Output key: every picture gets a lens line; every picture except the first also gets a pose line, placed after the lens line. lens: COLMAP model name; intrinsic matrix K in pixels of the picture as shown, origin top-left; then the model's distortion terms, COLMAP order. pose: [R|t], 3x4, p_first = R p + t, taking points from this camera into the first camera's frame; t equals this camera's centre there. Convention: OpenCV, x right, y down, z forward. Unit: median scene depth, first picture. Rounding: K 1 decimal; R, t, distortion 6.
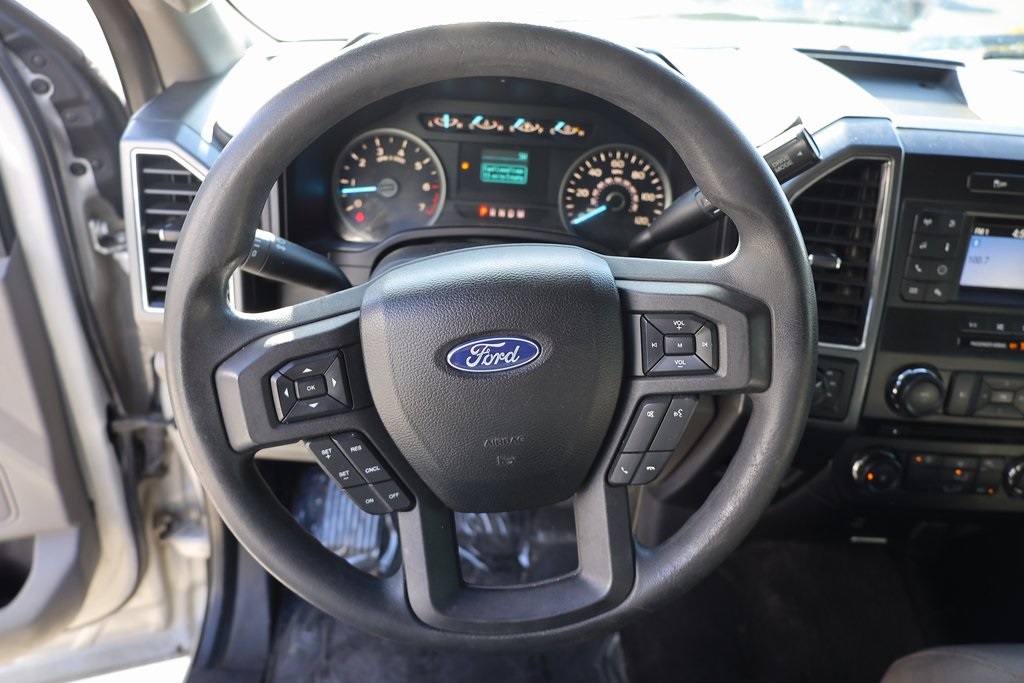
lens RADIAL K [[700.1, 0, 512.0], [0, 700.1, 341.5], [0, 0, 1]] dist [-0.012818, -0.001993]
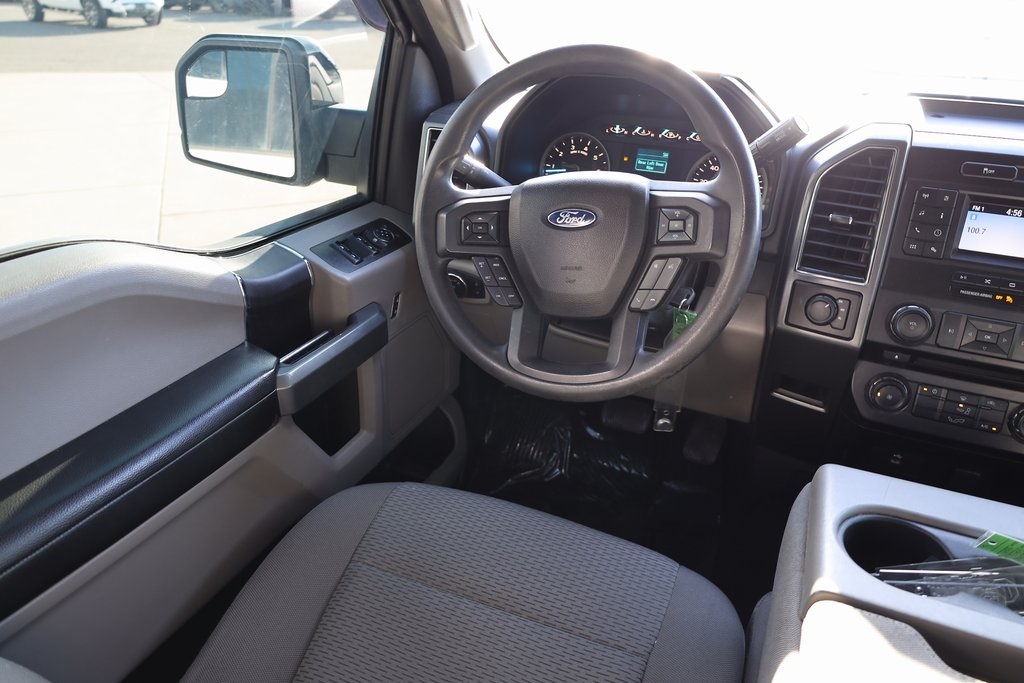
lens RADIAL K [[703.0, 0, 512.0], [0, 703.0, 341.5], [0, 0, 1]] dist [-0.007257, -0.002291]
pose [[0.916164, 0.141837, -0.374868, 0.393537], [-0.184819, 0.979420, -0.081112, 0.355877], [0.355648, 0.143594, 0.923523, -0.498673]]
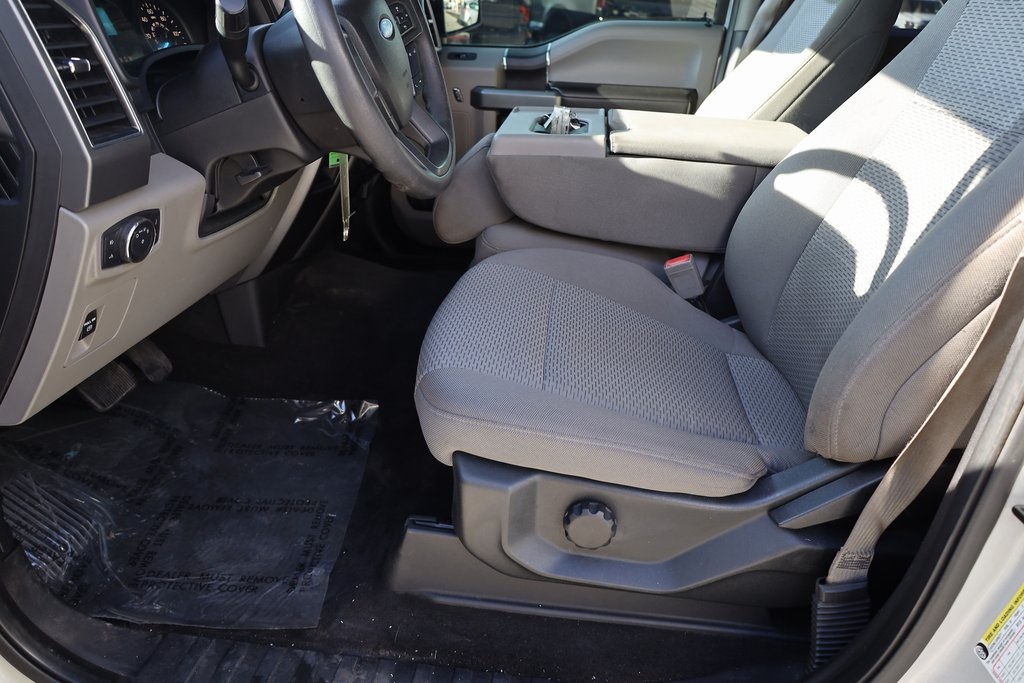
lens RADIAL K [[700.1, 0, 512.0], [0, 700.1, 341.5], [0, 0, 1]] dist [-0.012818, -0.001993]
pose [[0.114499, -0.493042, 0.862438, -1.469870], [0.505948, 0.776061, 0.376491, 0.100515], [-0.854931, 0.393241, 0.338312, 0.253758]]
